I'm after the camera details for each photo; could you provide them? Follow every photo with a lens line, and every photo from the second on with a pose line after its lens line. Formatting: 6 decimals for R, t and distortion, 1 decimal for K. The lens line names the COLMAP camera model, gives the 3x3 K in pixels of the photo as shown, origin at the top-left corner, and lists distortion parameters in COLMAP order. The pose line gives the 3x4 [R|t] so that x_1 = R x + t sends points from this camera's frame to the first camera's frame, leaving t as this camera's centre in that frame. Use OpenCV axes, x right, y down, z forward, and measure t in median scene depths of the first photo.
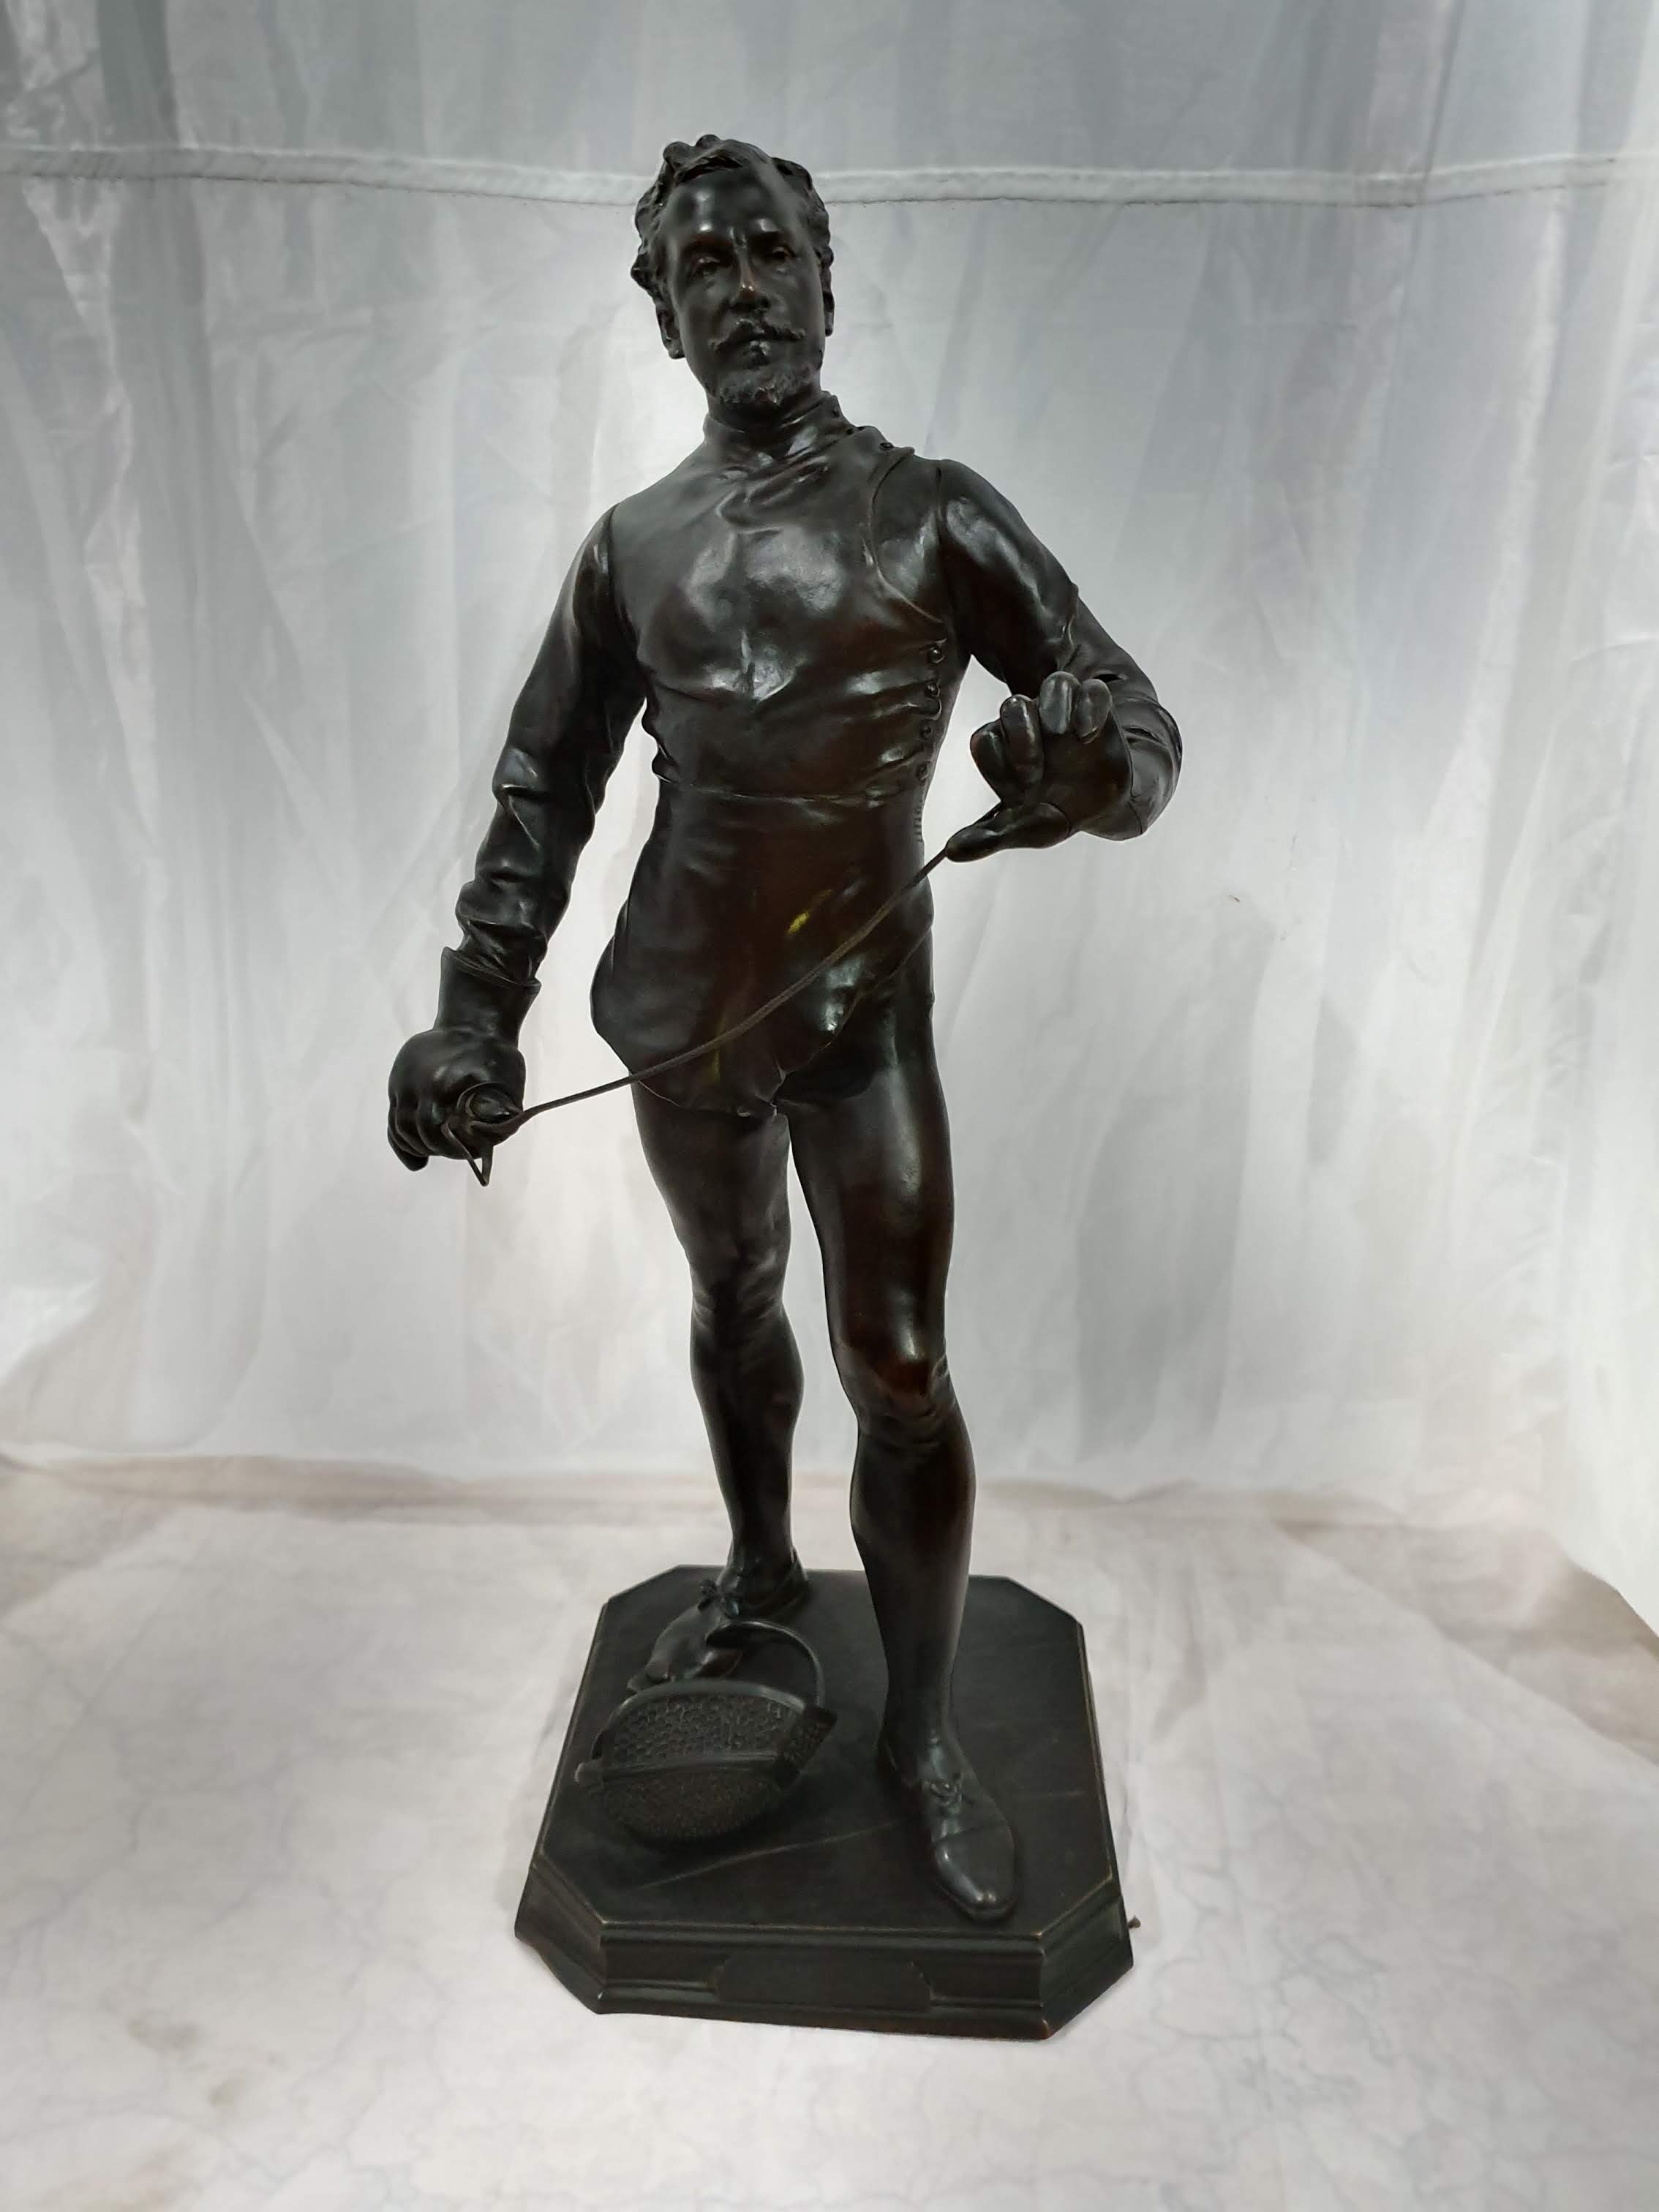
lens RADIAL K [[1761.0, 0, 829.5], [0, 1761.0, 1106.0], [0, 0, 1]] dist [-0.005604, -0.001562]
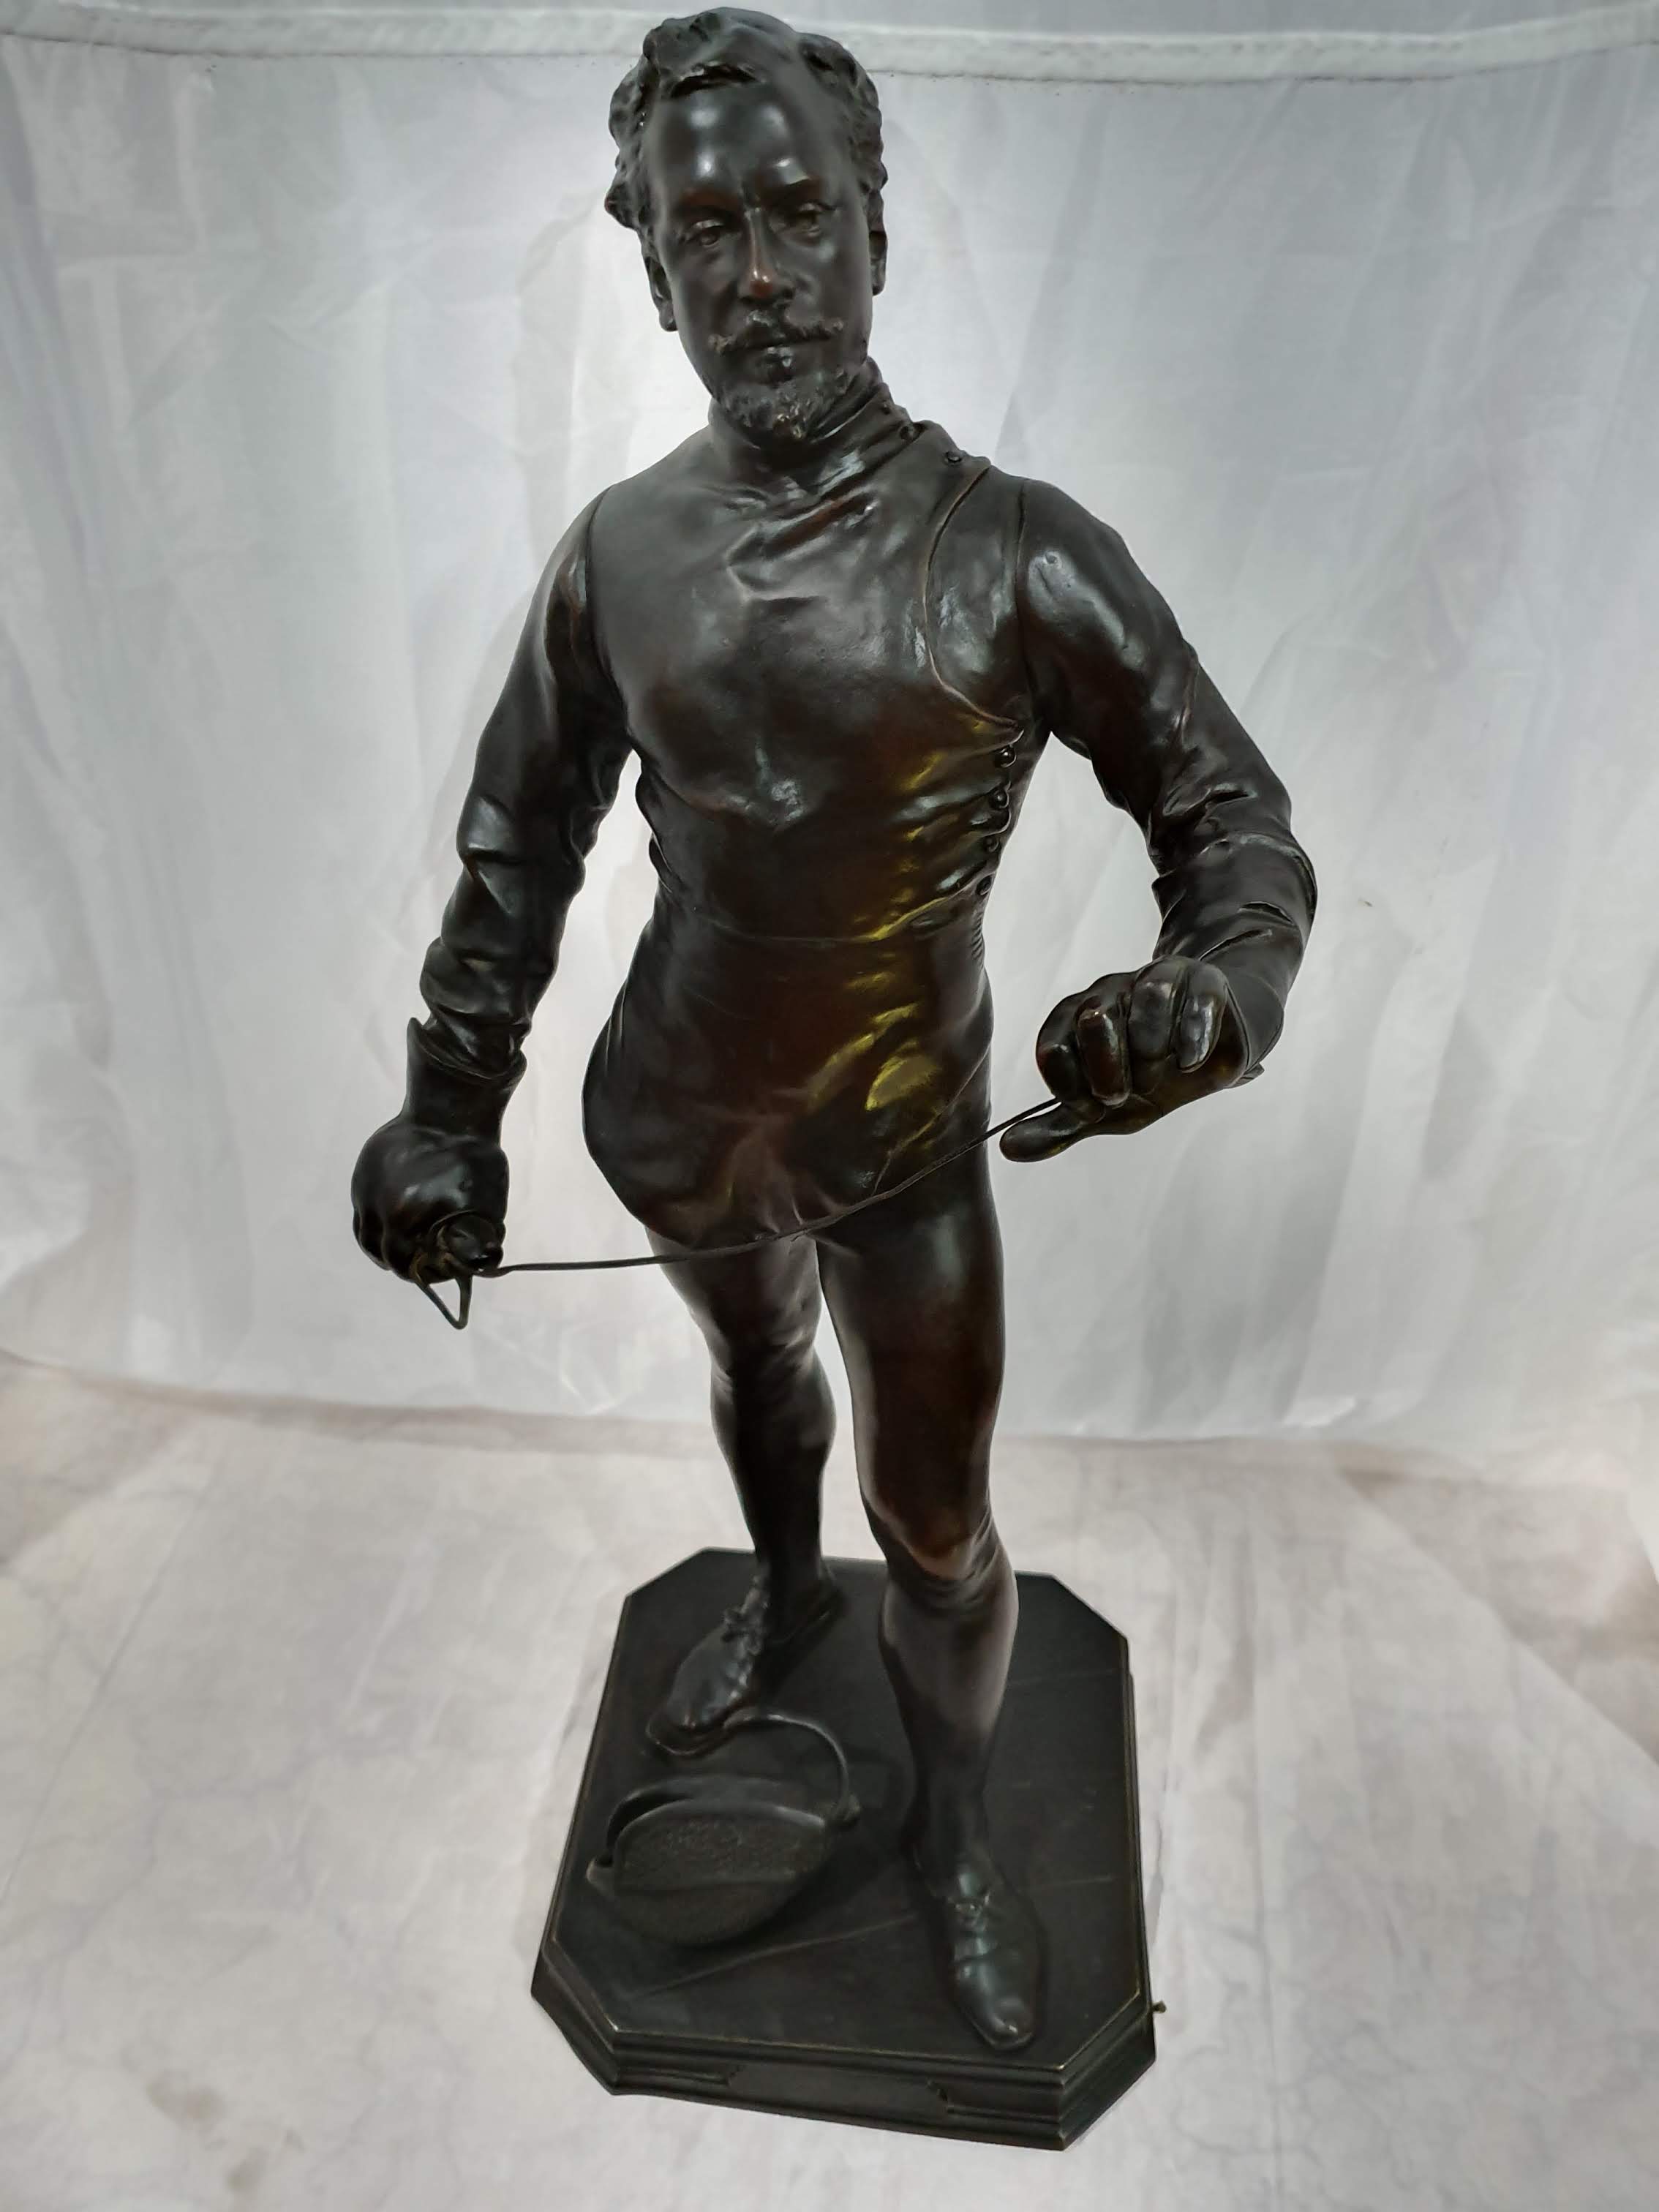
lens RADIAL K [[1761.0, 0, 829.5], [0, 1761.0, 1106.0], [0, 0, 1]] dist [-0.005604, -0.001562]
pose [[0.998985, 0.025533, -0.037097, 0.013894], [-0.014511, 0.962313, 0.271557, -0.292909], [0.042633, -0.270743, 0.961707, 0.196393]]
